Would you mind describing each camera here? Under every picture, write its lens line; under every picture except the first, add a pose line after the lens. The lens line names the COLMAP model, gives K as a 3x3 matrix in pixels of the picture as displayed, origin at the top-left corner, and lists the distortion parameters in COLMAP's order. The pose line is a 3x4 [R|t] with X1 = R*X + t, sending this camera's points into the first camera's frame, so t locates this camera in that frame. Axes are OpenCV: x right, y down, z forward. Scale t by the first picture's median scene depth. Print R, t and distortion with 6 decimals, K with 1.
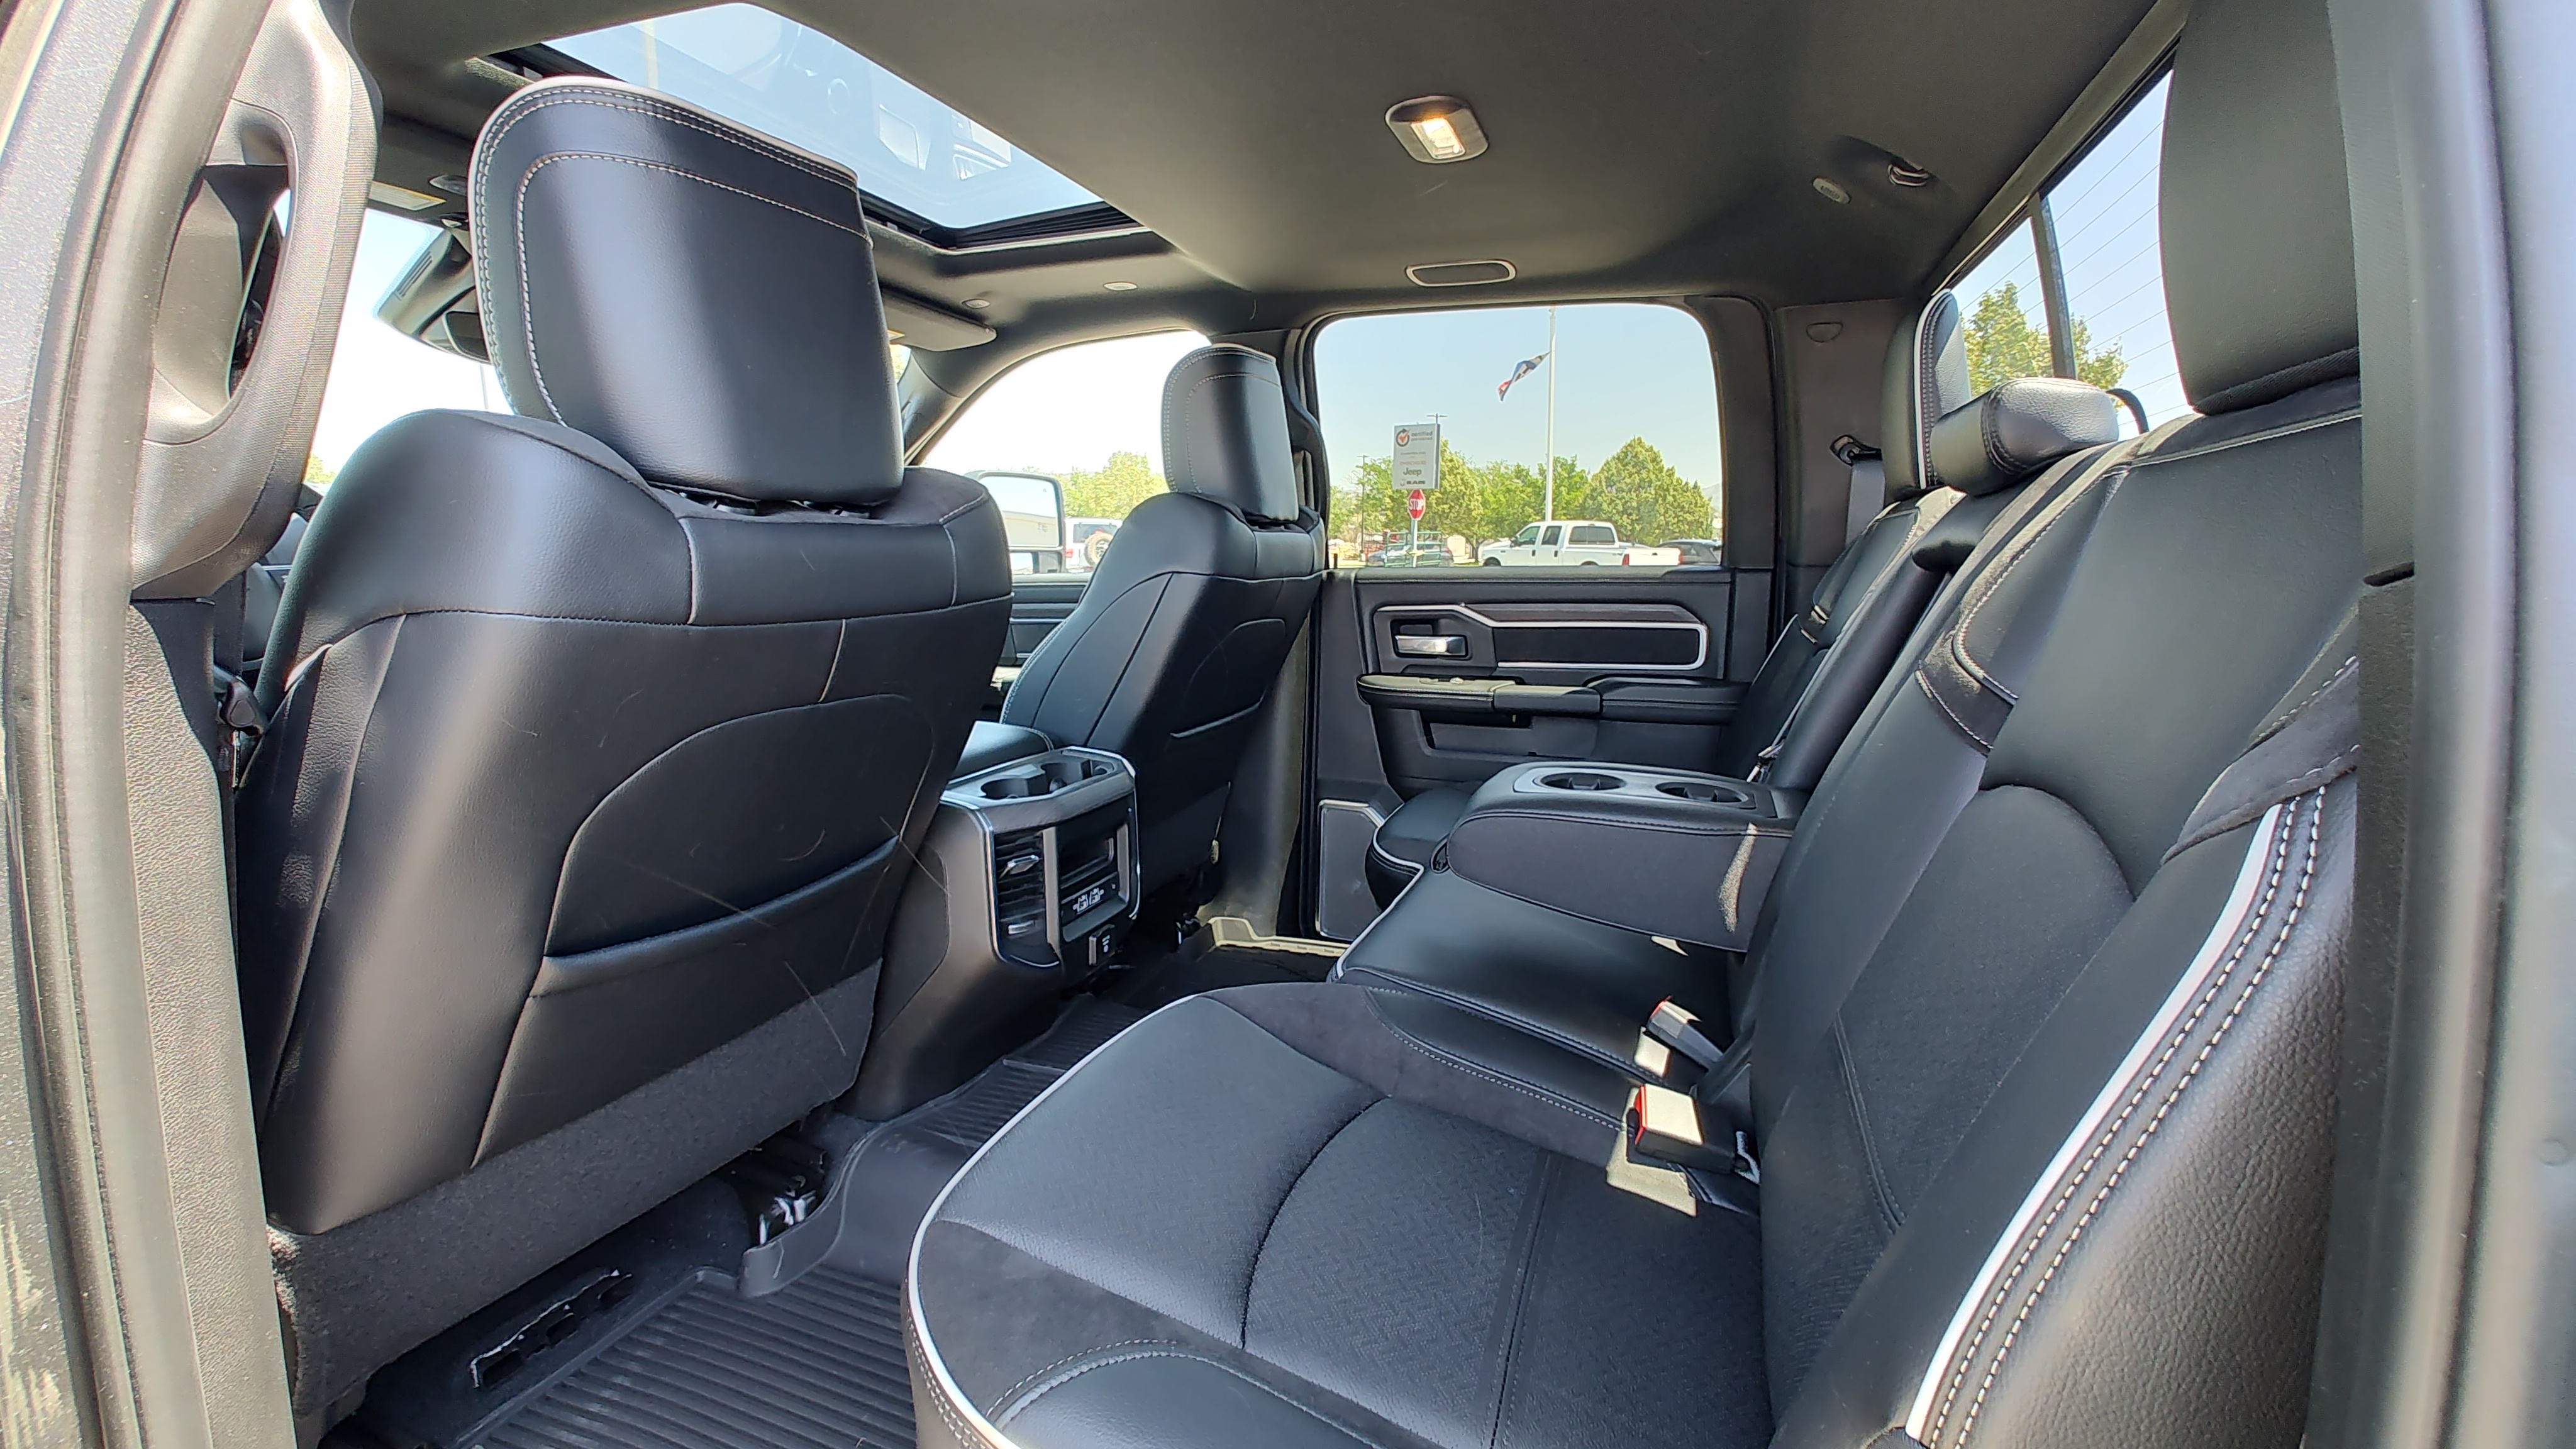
lens RADIAL K [[1080.8, 0, 1292.2], [0, 1080.8, 726.1], [0, 0, 1]] dist [-0.003552, -0.000192]
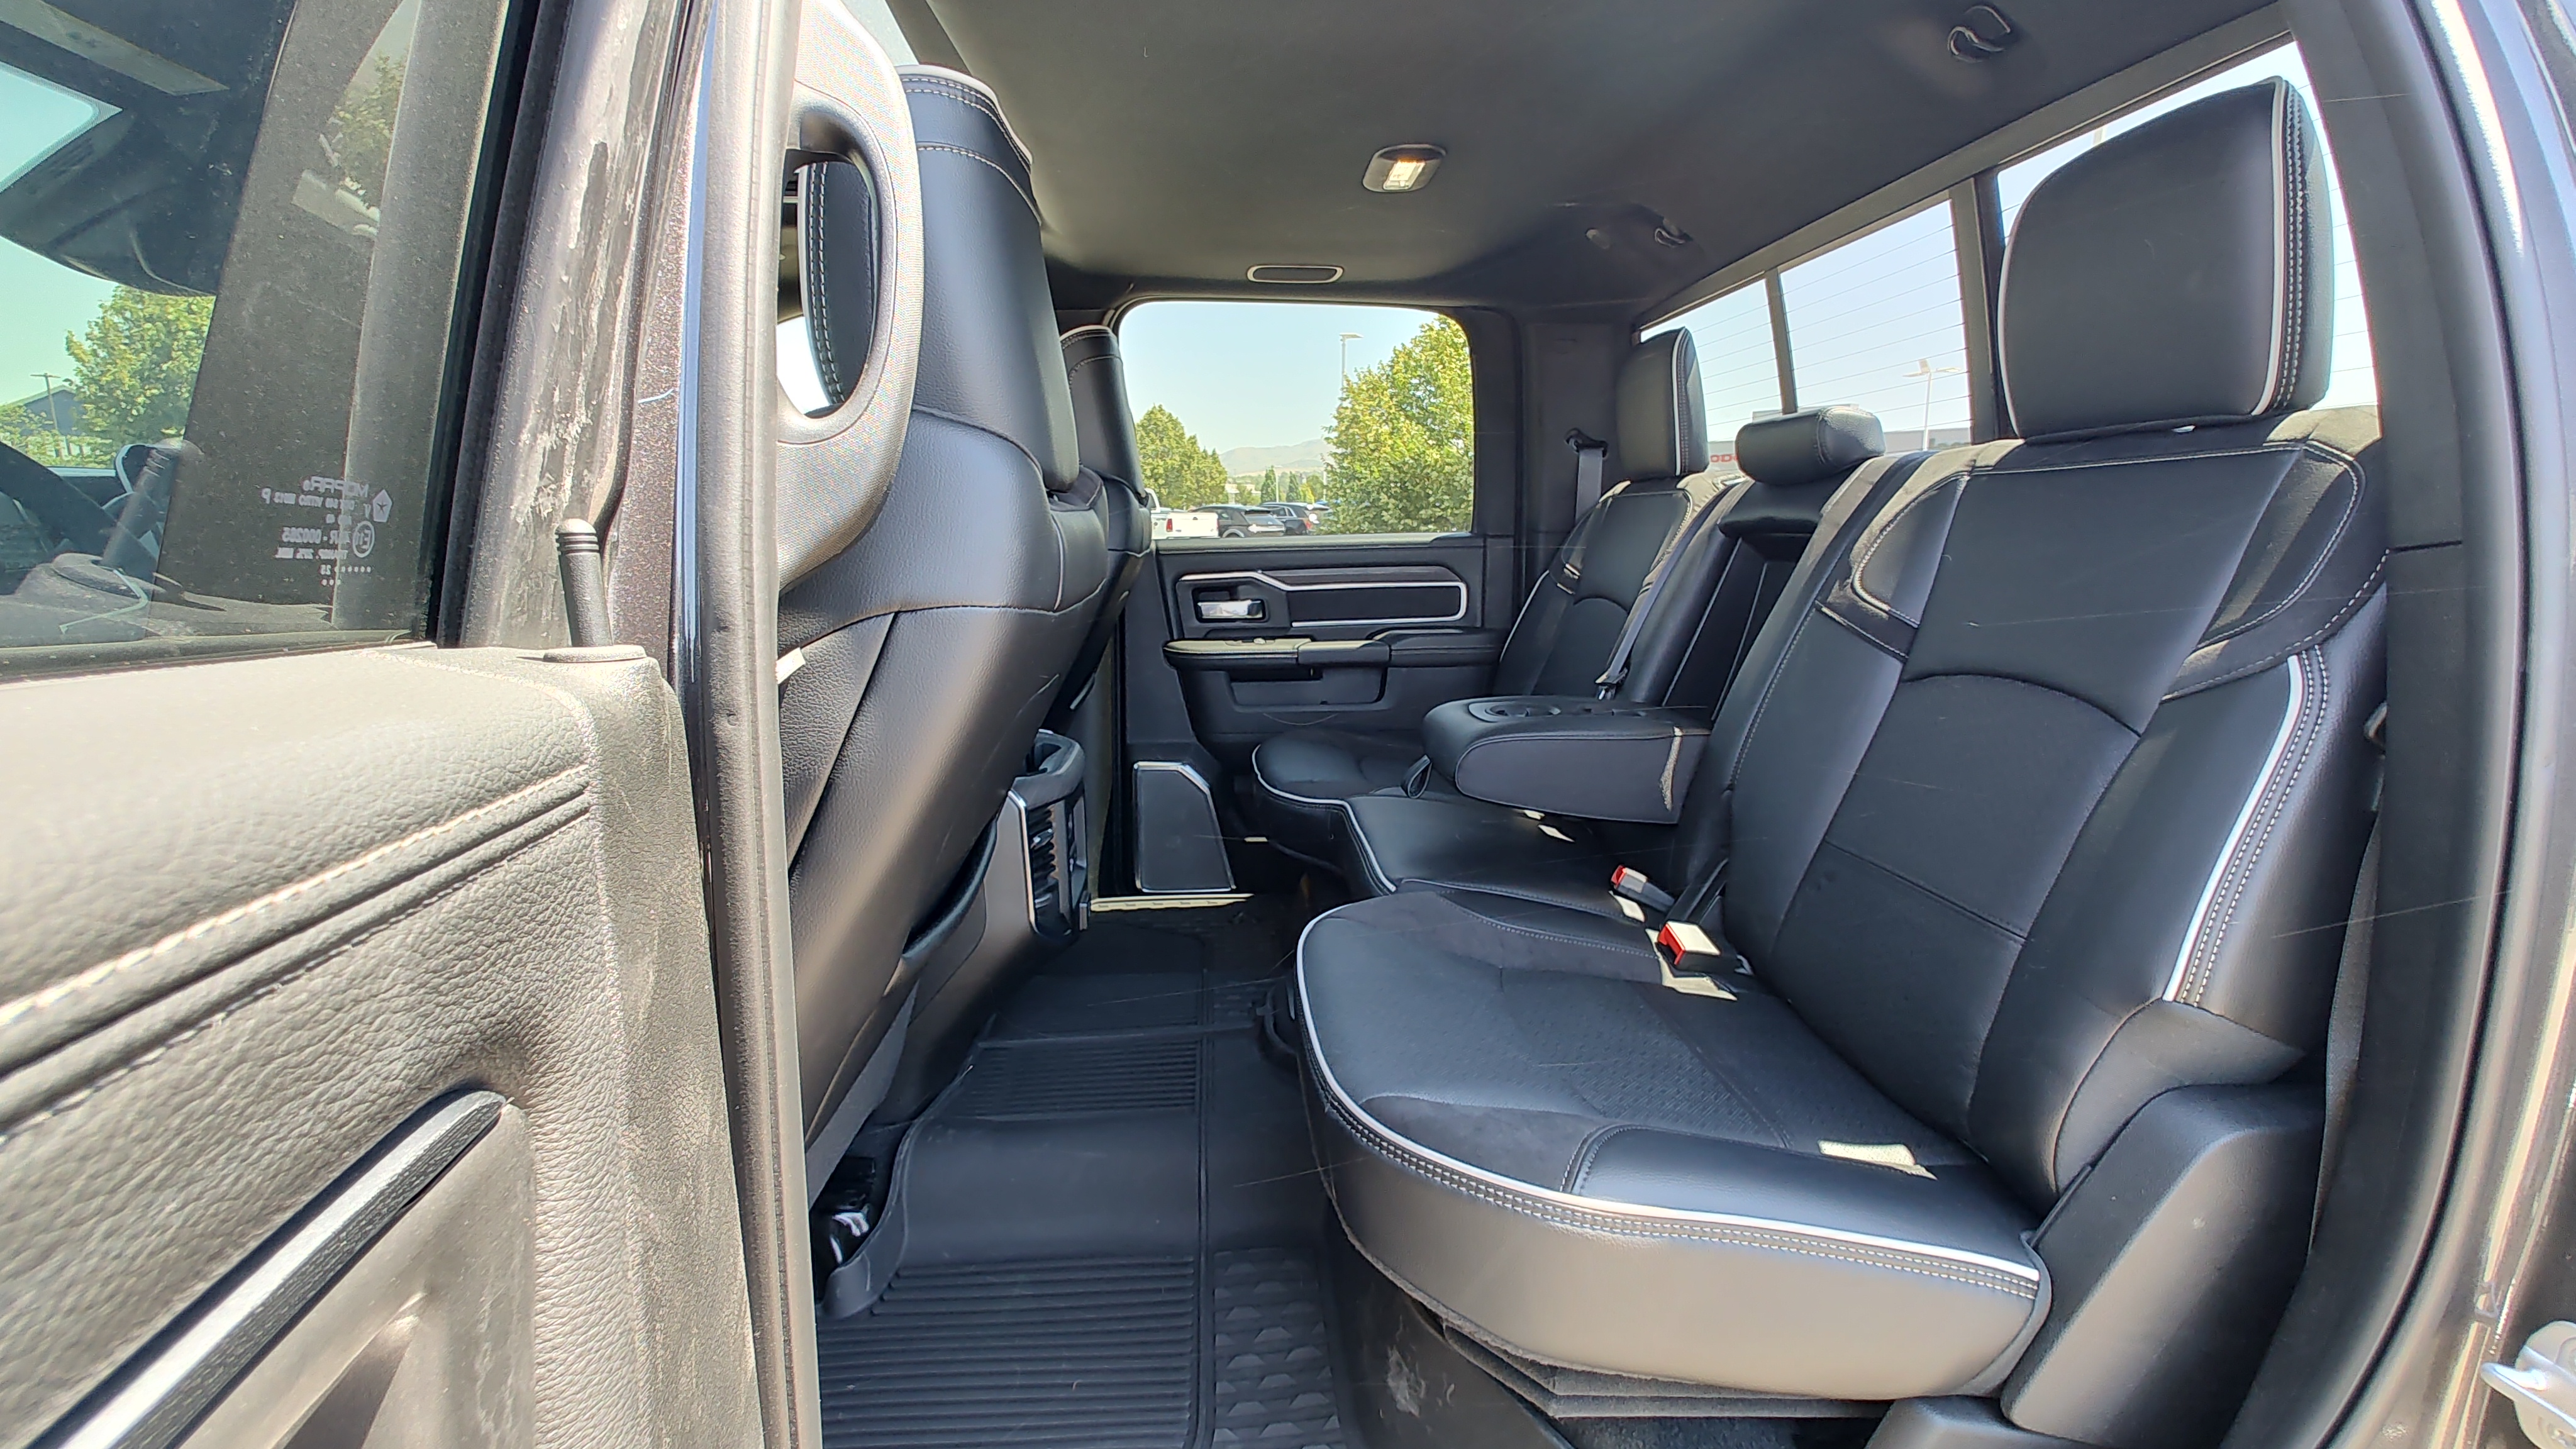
lens RADIAL K [[1085.4, 0, 1287.4], [0, 1085.4, 720.5], [0, 0, 1]] dist [-0.007734, 0.000096]
pose [[0.909318, -0.084130, 0.407508, -0.292828], [0.073565, 0.996424, 0.041558, -0.005593], [-0.409547, -0.007811, 0.912256, -0.019101]]
